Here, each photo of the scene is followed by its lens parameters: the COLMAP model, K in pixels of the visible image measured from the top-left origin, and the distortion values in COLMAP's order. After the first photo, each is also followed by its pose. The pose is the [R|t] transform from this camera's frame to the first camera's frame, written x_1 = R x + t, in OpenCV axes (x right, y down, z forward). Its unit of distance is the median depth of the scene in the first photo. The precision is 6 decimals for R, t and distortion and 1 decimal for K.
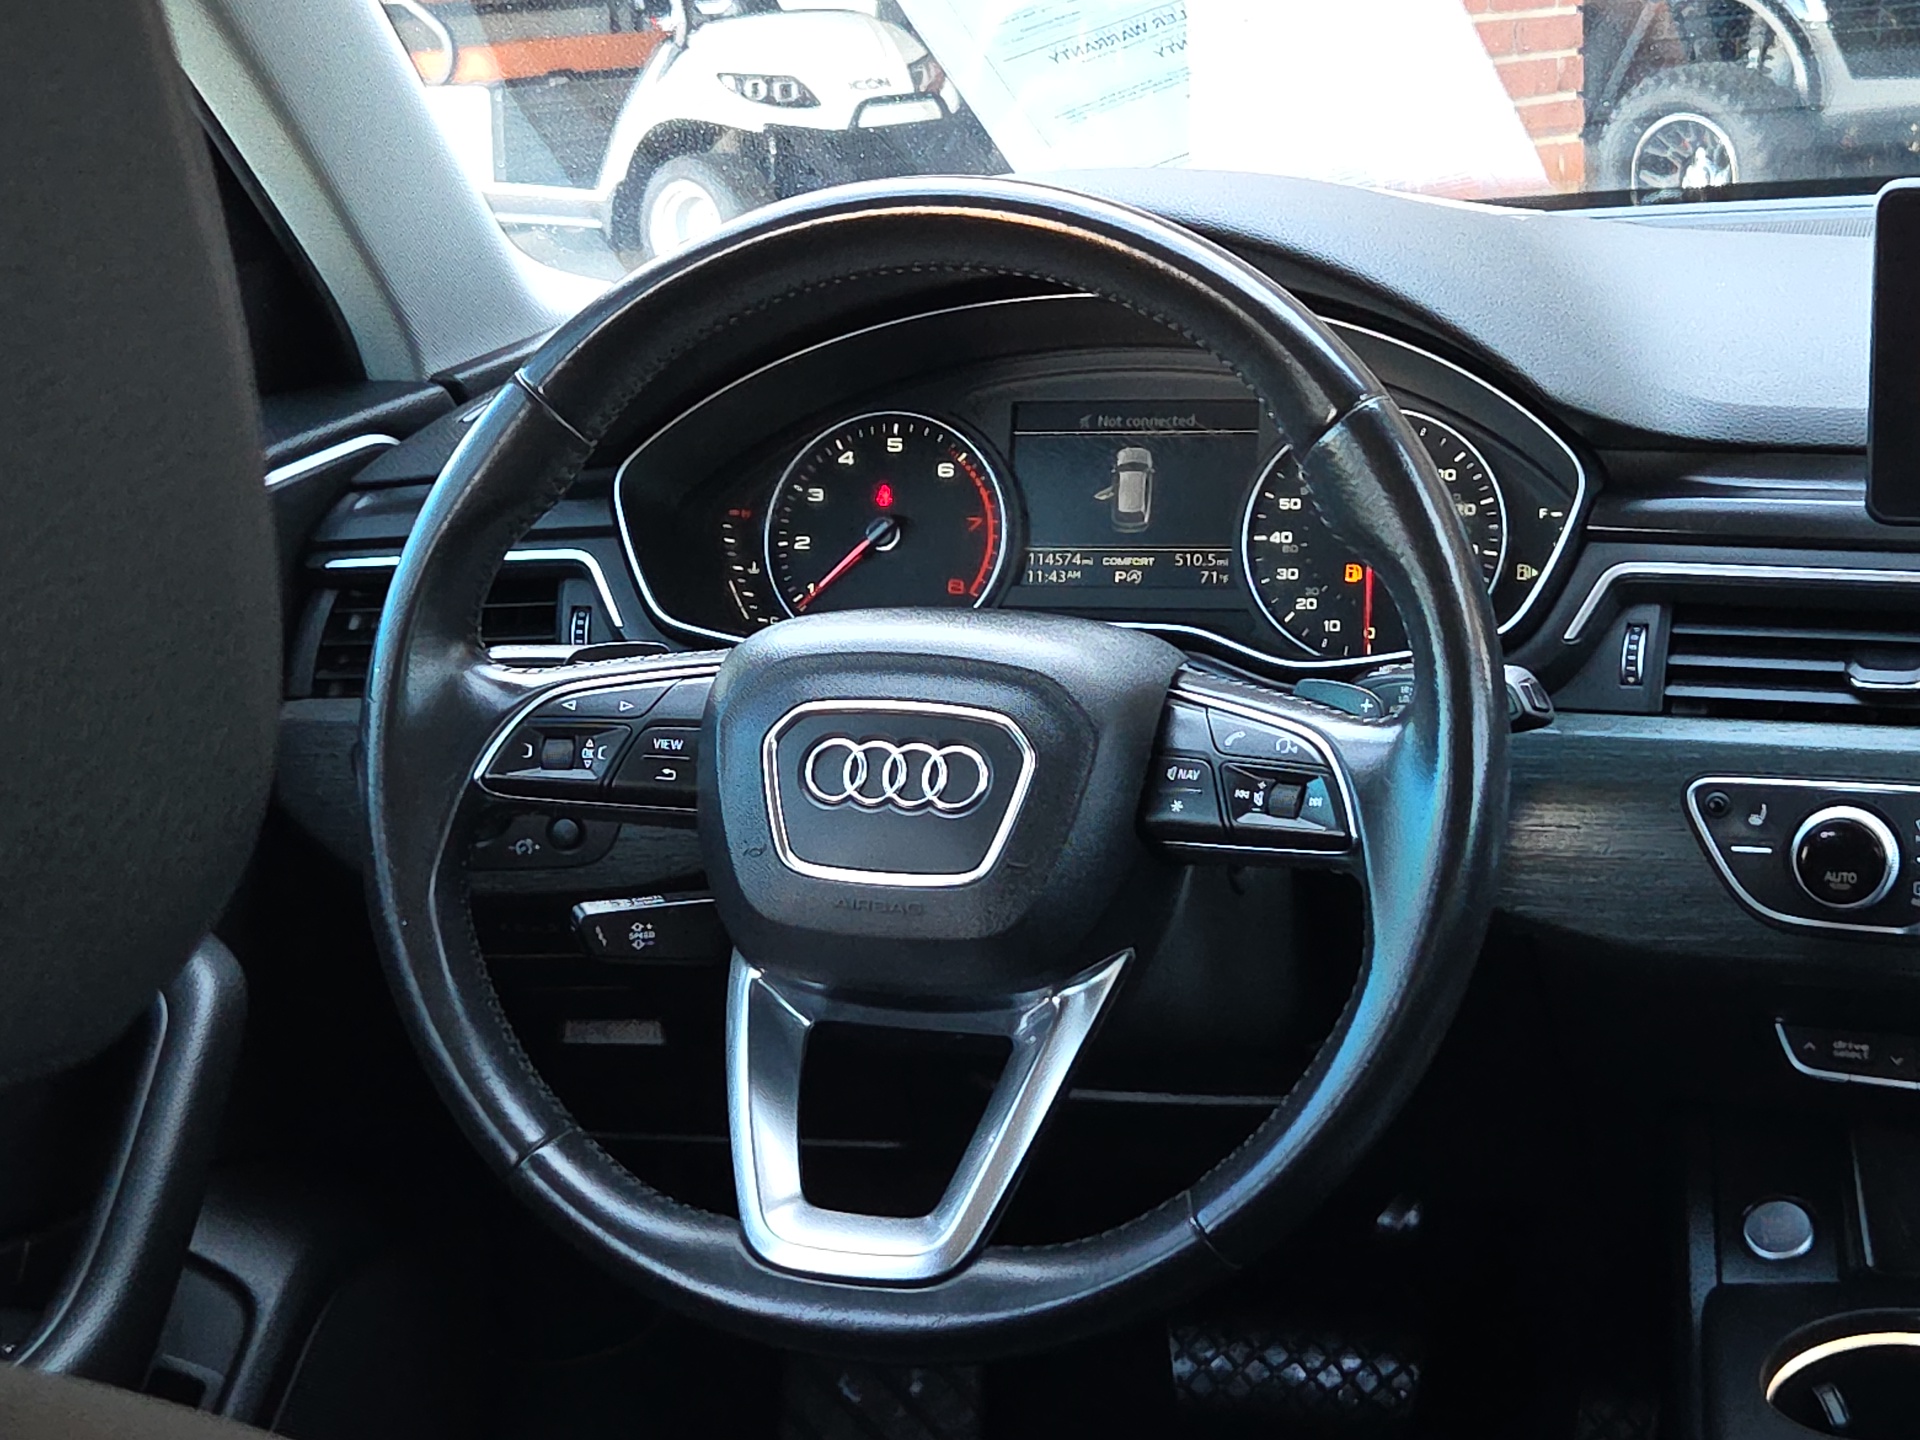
lens RADIAL K [[3307.6, 0, 961.5], [0, 3307.6, 691.4], [0, 0, 1]] dist [0.177986, -0.681228]
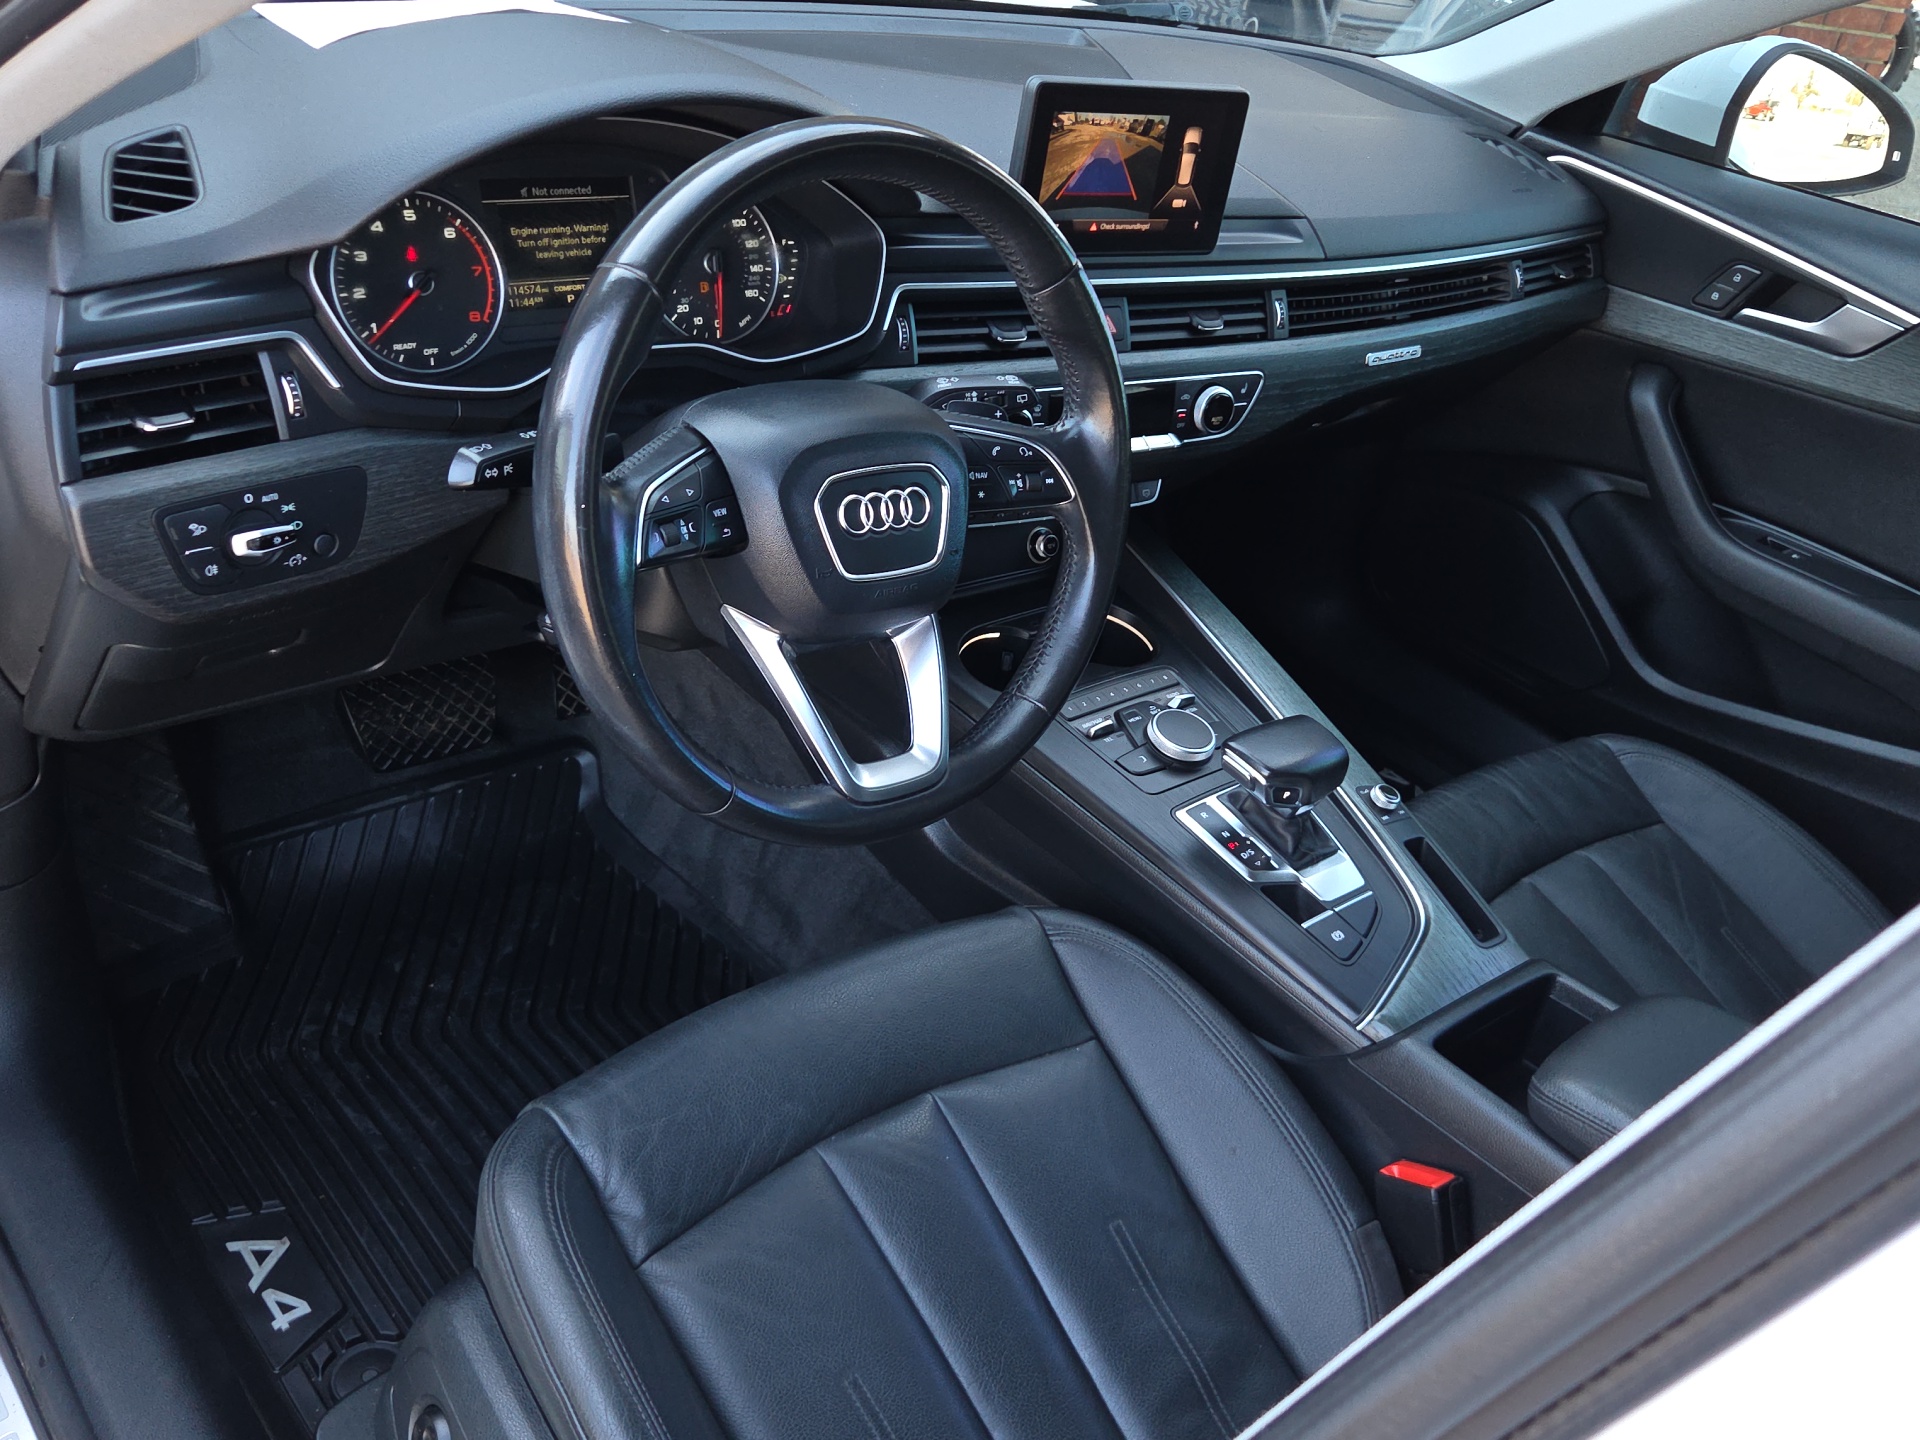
lens RADIAL K [[1685.2, 0, 966.4], [0, 1685.2, 710.8], [0, 0, 1]] dist [0.042650, 0.001815]
pose [[0.537515, -0.311062, 0.783784, -0.553618], [-0.004861, 0.928317, 0.371757, -0.156793], [-0.843240, -0.203636, 0.497472, 0.420173]]
